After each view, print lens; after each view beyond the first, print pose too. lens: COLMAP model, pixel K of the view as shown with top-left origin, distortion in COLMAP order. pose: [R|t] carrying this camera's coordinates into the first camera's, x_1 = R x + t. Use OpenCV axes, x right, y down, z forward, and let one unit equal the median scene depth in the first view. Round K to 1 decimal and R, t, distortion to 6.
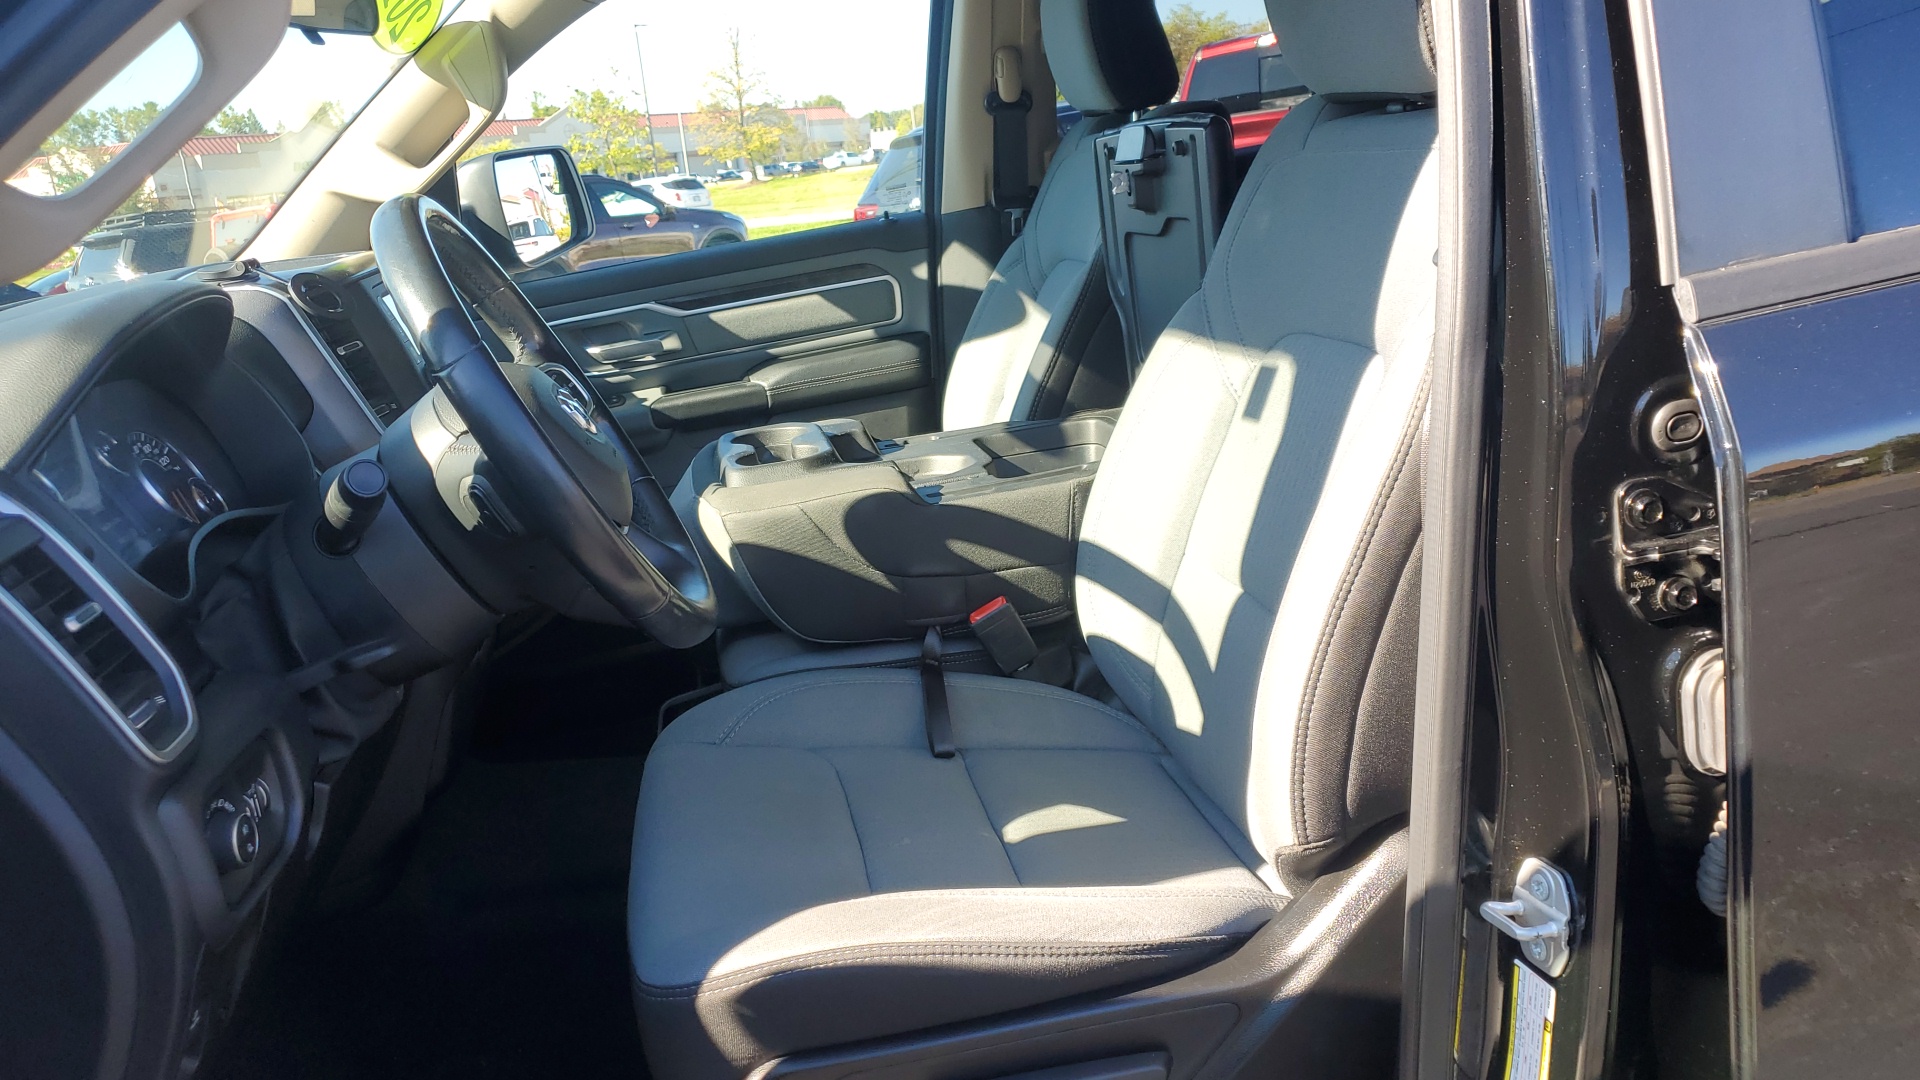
lens RADIAL K [[1473.3, 0, 960.0], [0, 1473.3, 540.0], [0, 0, 1]] dist [0.097531, -0.077998]
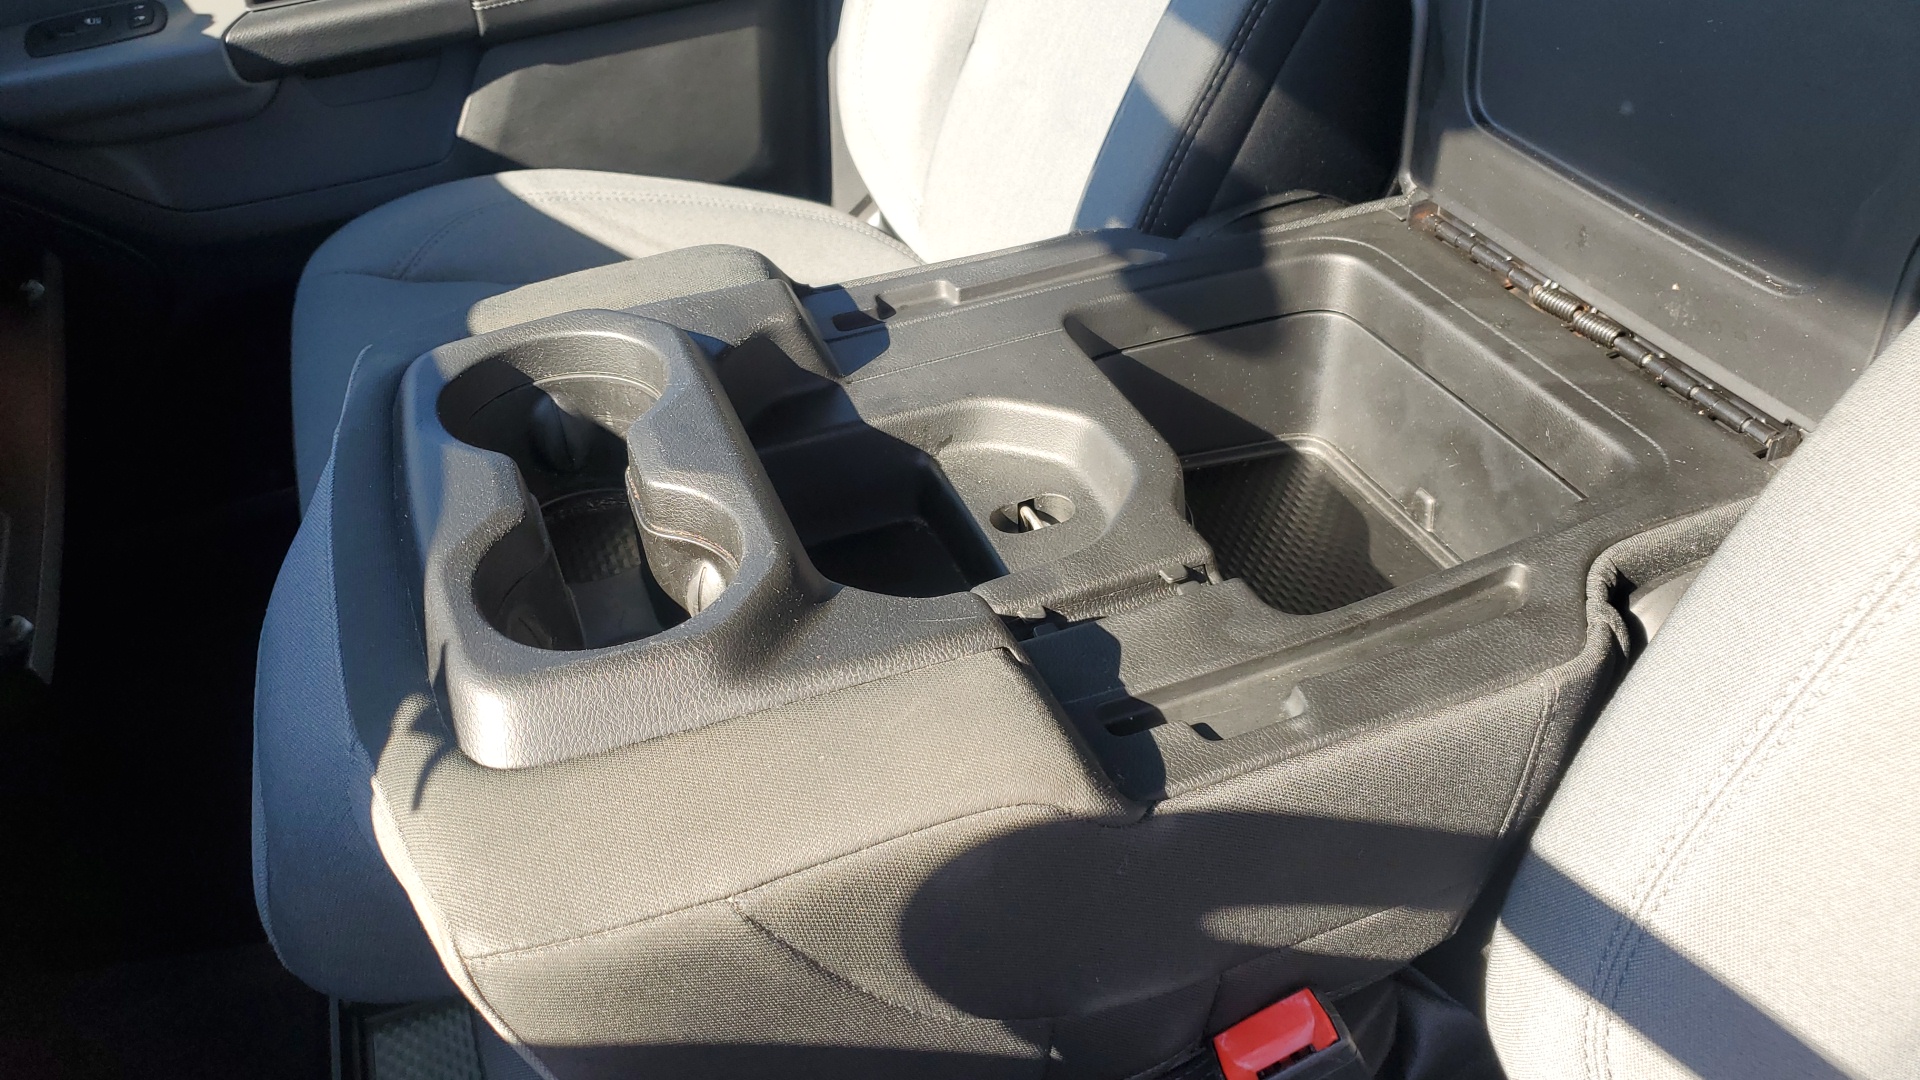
lens RADIAL K [[1473.3, 0, 960.0], [0, 1473.3, 540.0], [0, 0, 1]] dist [0.097531, -0.077998]
pose [[0.983280, -0.032061, 0.179255, -0.088939], [-0.035339, 0.932069, 0.360552, -0.149137], [-0.178638, -0.360859, 0.915352, 0.577886]]
